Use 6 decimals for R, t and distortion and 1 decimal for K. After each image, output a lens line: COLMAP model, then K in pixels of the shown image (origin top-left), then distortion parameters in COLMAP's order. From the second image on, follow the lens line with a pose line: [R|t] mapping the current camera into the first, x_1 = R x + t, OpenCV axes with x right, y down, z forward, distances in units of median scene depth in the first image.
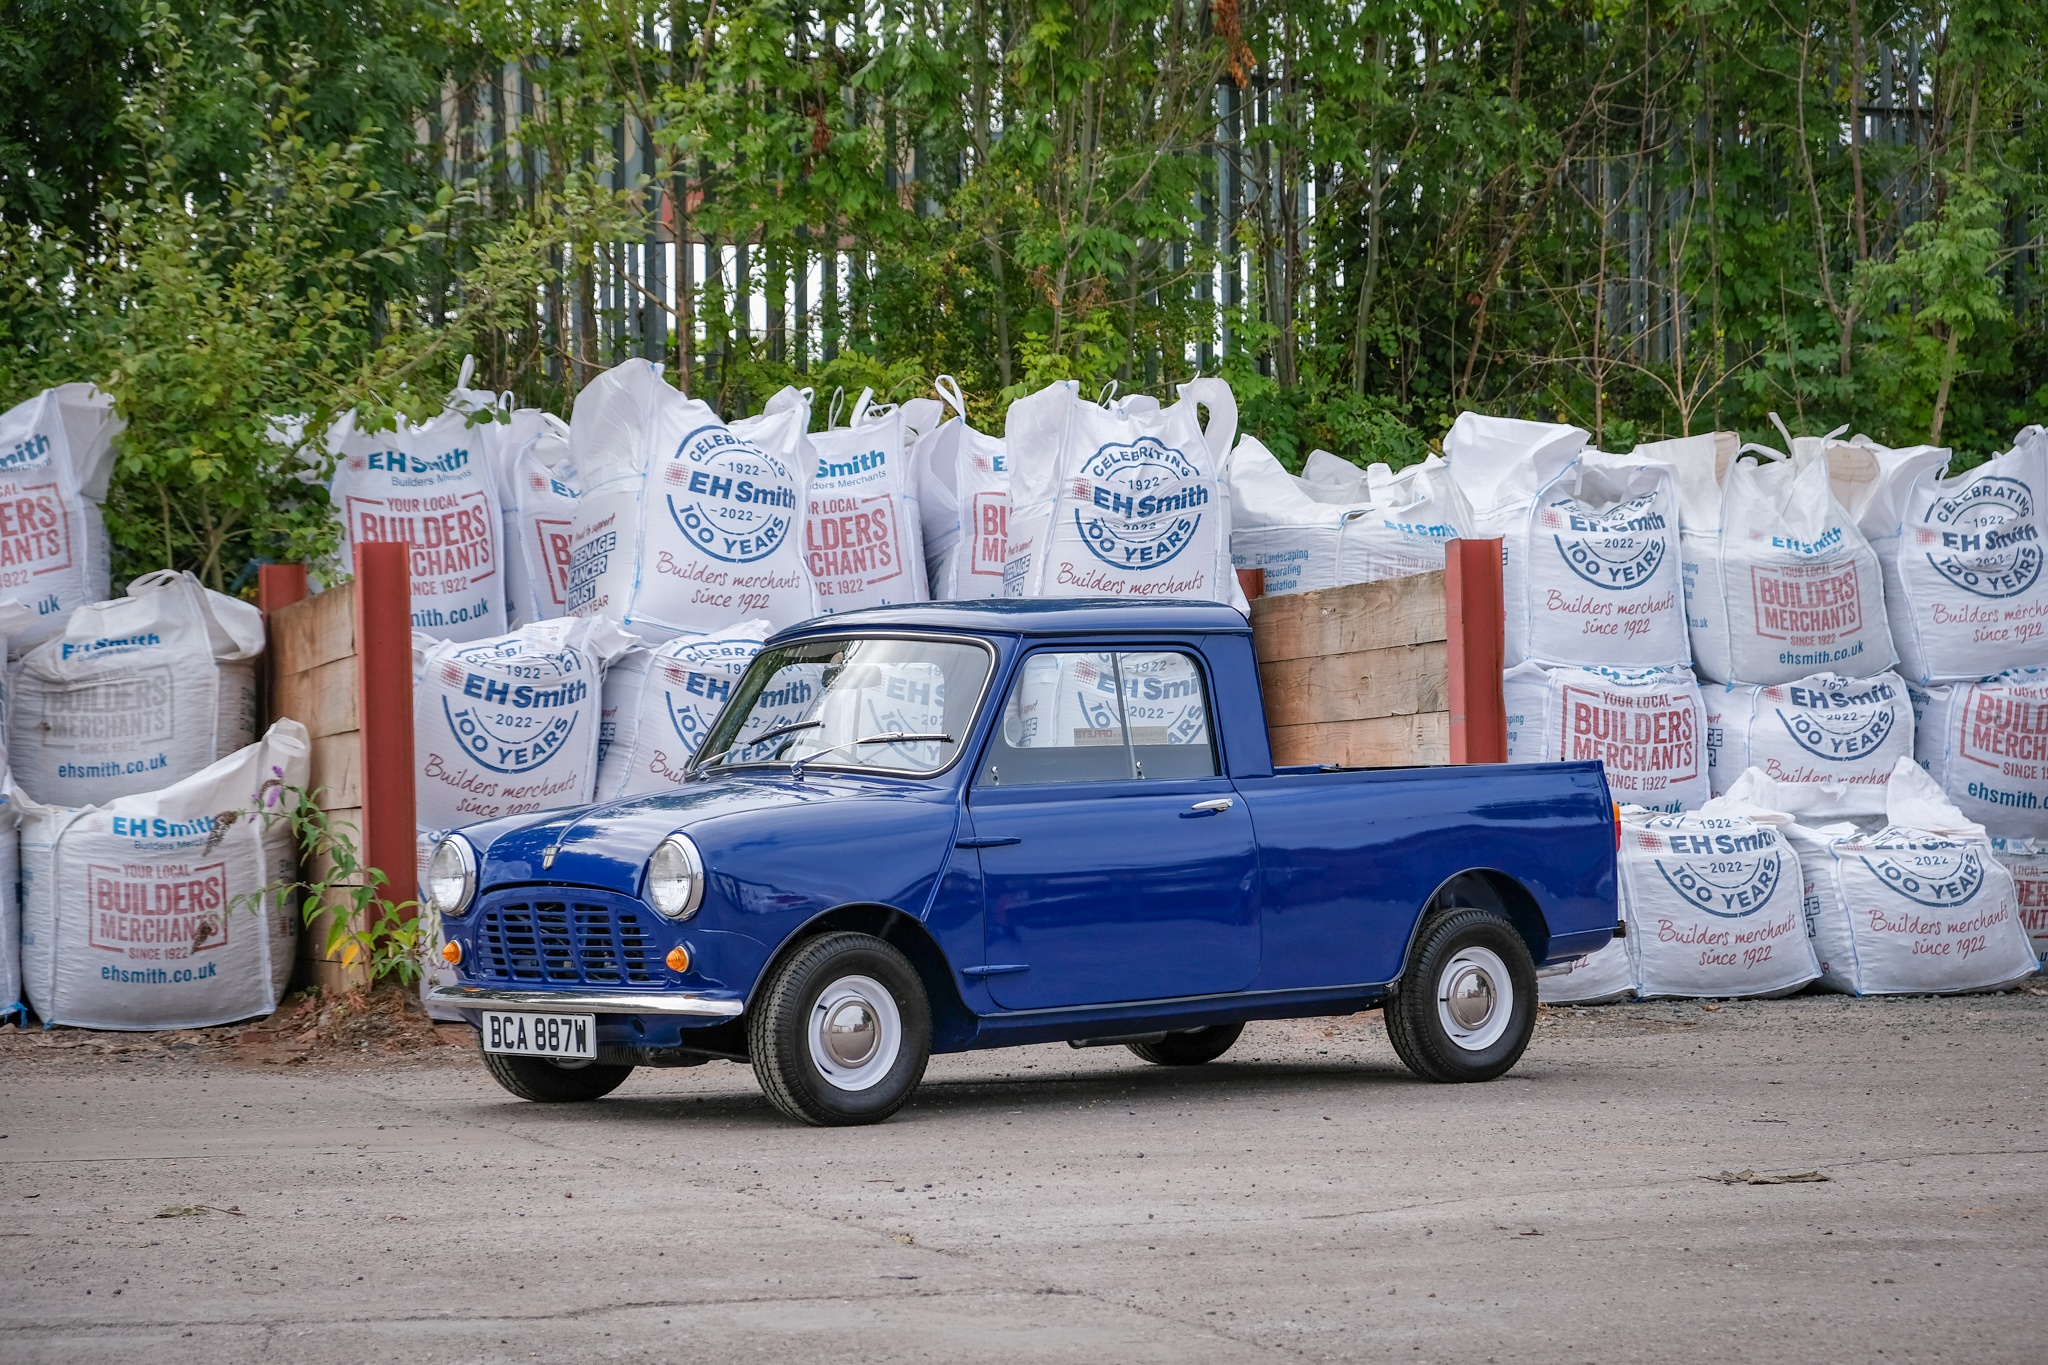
lens RADIAL K [[4807.6, 0, 1199.1], [0, 4807.6, 727.8], [0, 0, 1]] dist [0.053430, 0.000000]
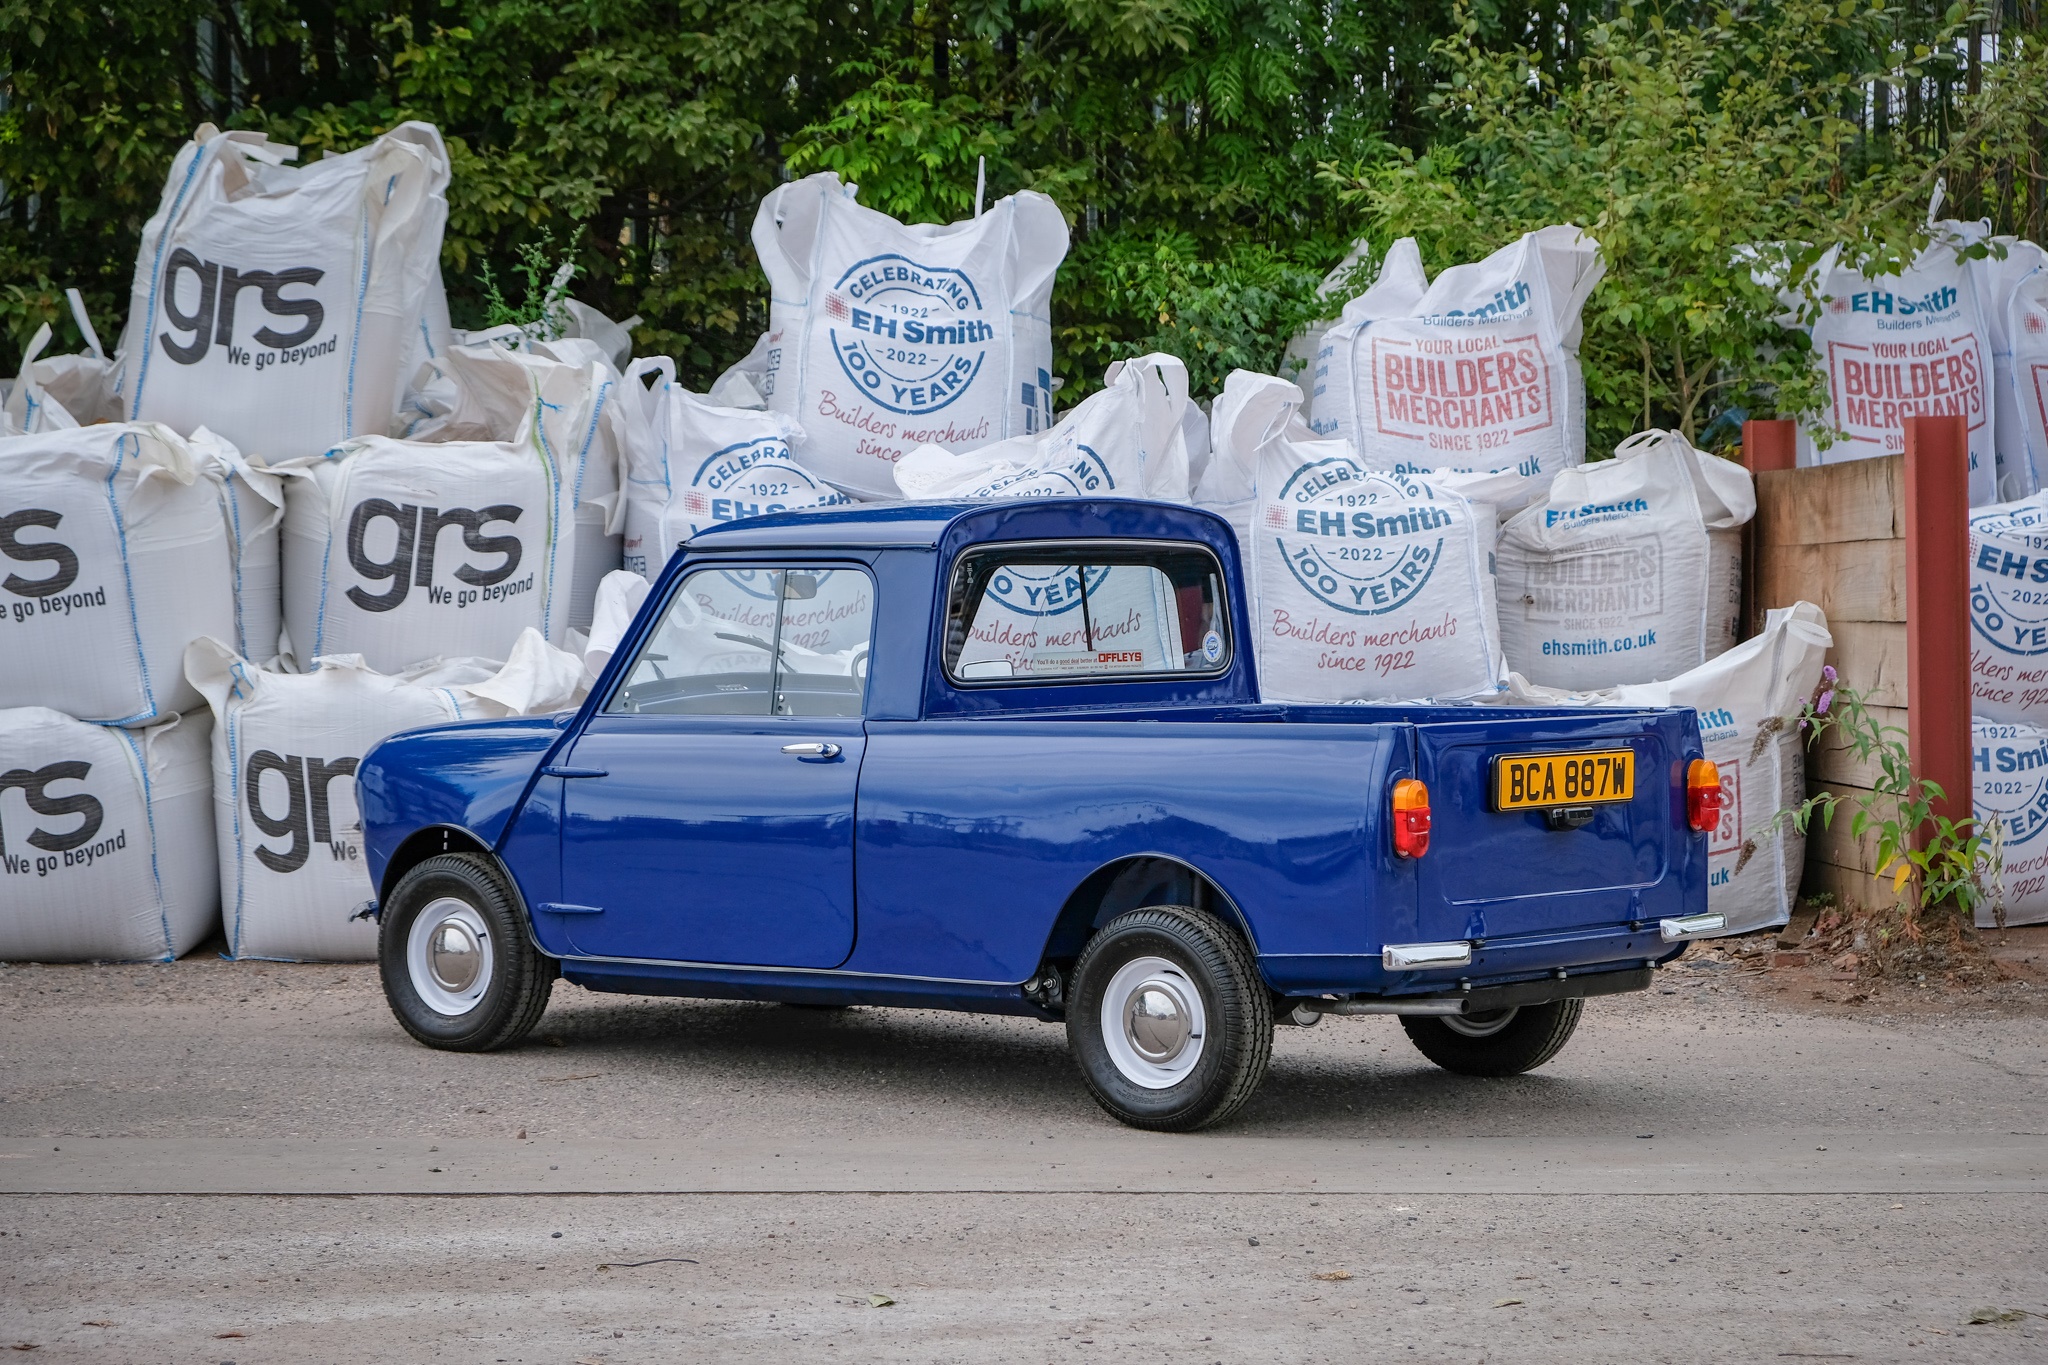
lens RADIAL K [[4807.6, 0, 1185.8], [0, 4807.6, 723.4], [0, 0, 1]] dist [0.053430, 0.000000]
pose [[0.971231, 0.019616, -0.237328, -0.076498], [-0.006609, 0.998438, 0.055474, -0.025355], [0.238046, -0.052310, 0.969844, 0.076359]]
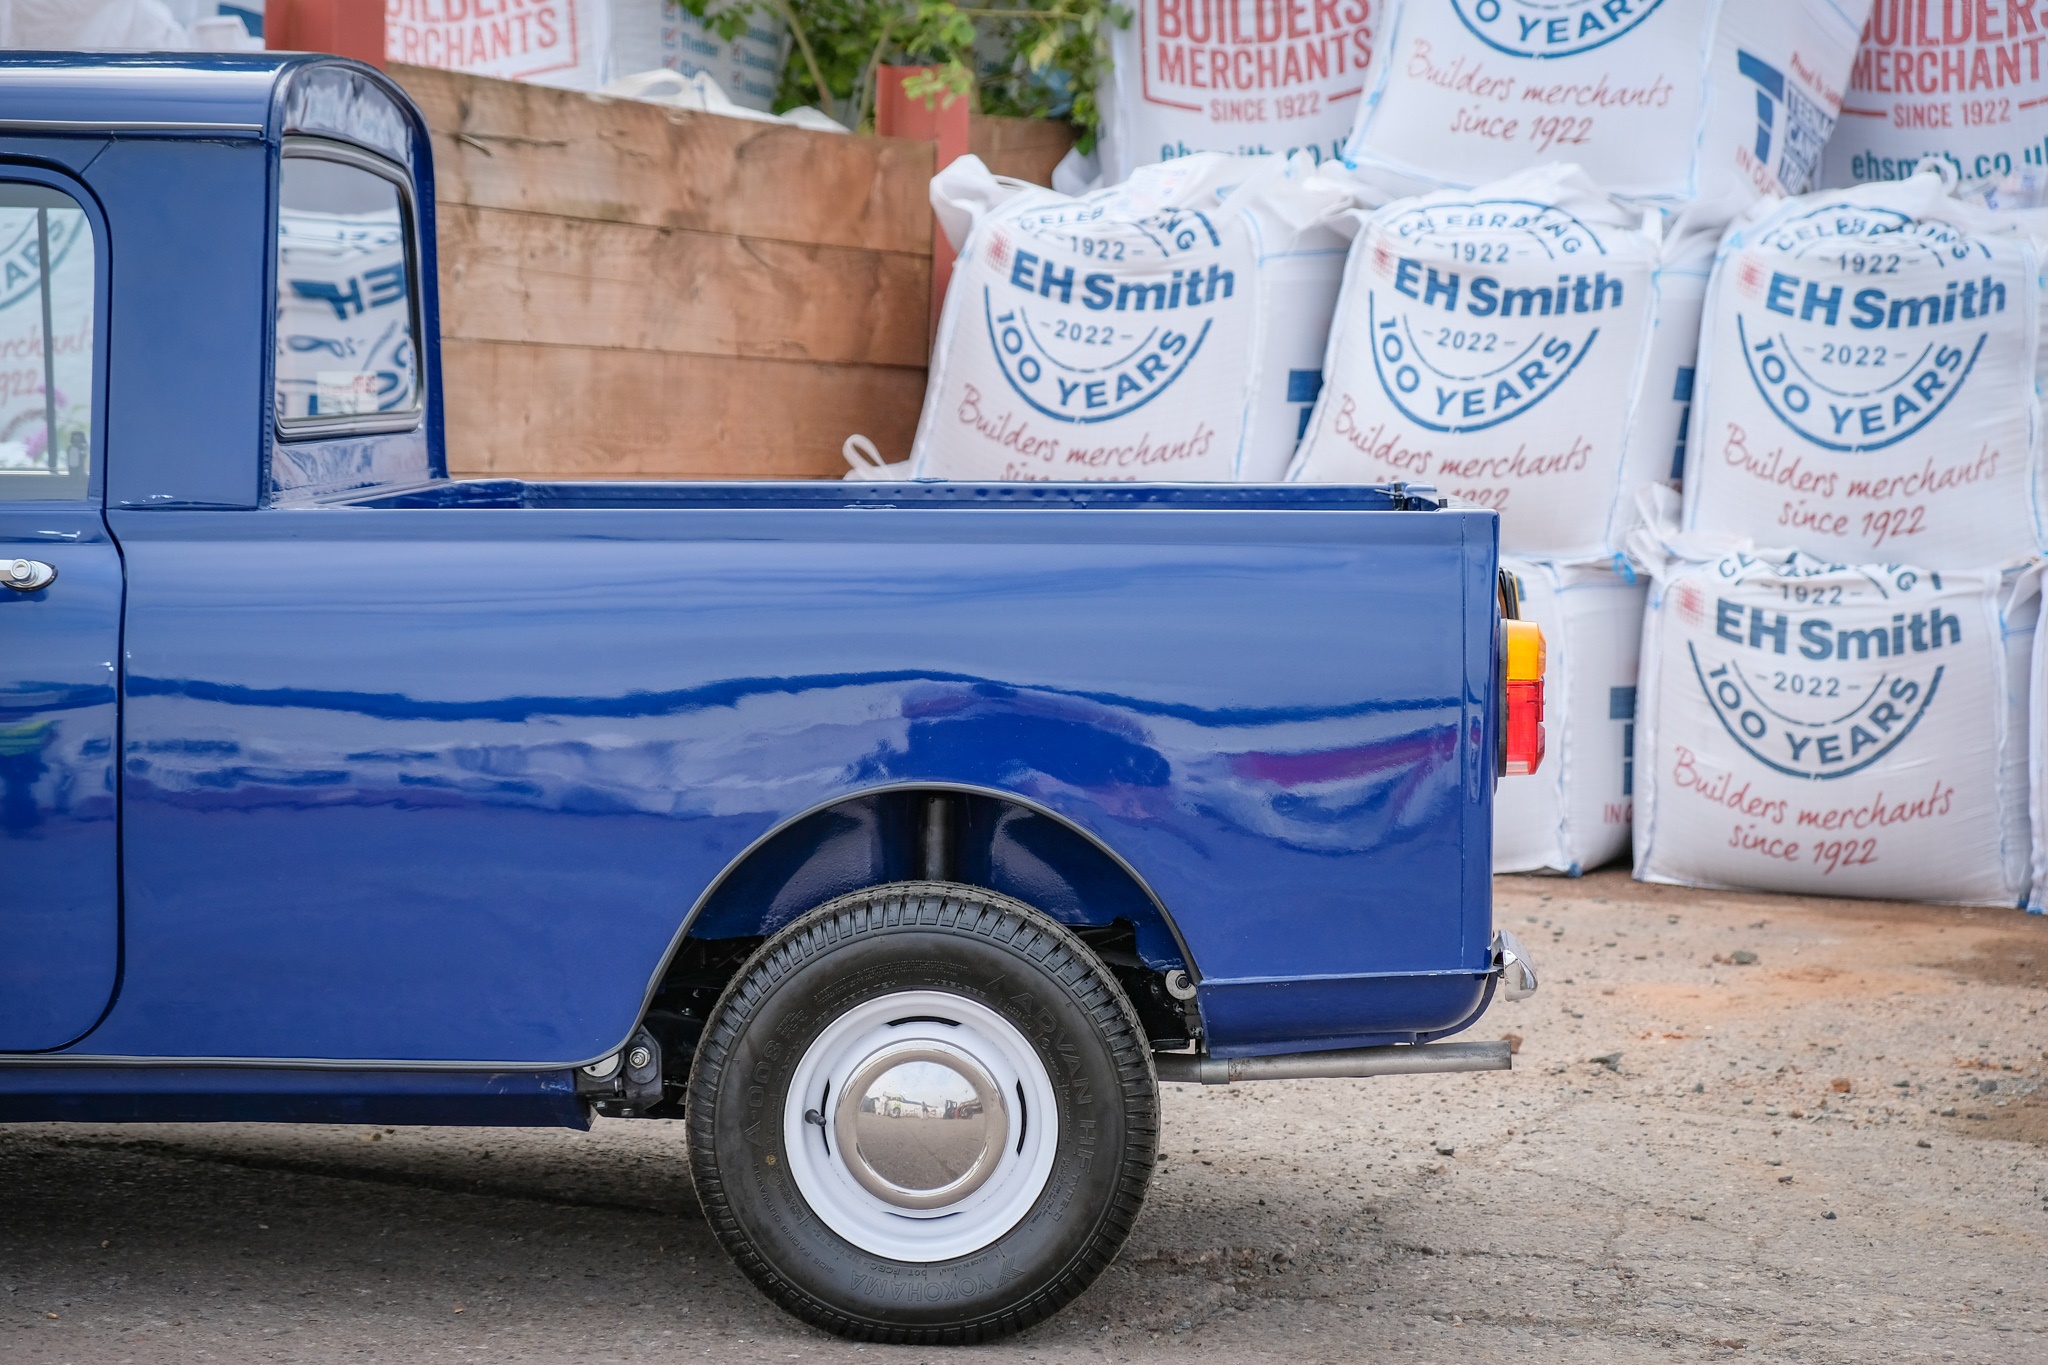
lens RADIAL K [[4807.6, 0, 1150.2], [0, 4807.6, 775.7], [0, 0, 1]] dist [0.053430, 0.000000]
pose [[0.755423, 0.091211, -0.648858, 0.228582], [-0.032299, 0.994244, 0.102158, -0.007342], [0.654441, -0.056215, 0.754021, 0.532336]]
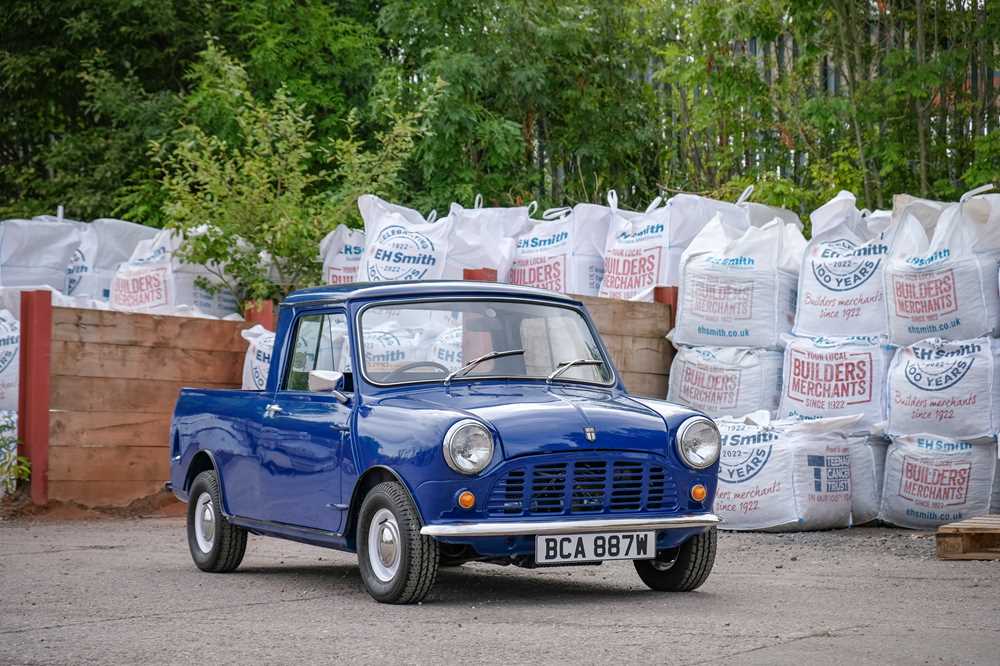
lens RADIAL K [[2347.4, 0, 578.0], [0, 2347.4, 347.2], [0, 0, 1]] dist [0.053430, 0.000000]
pose [[0.650752, -0.013496, -0.759171, 0.682526], [0.001422, 0.999862, -0.016556, 0.004875], [0.759289, 0.009694, 0.650681, 0.405055]]
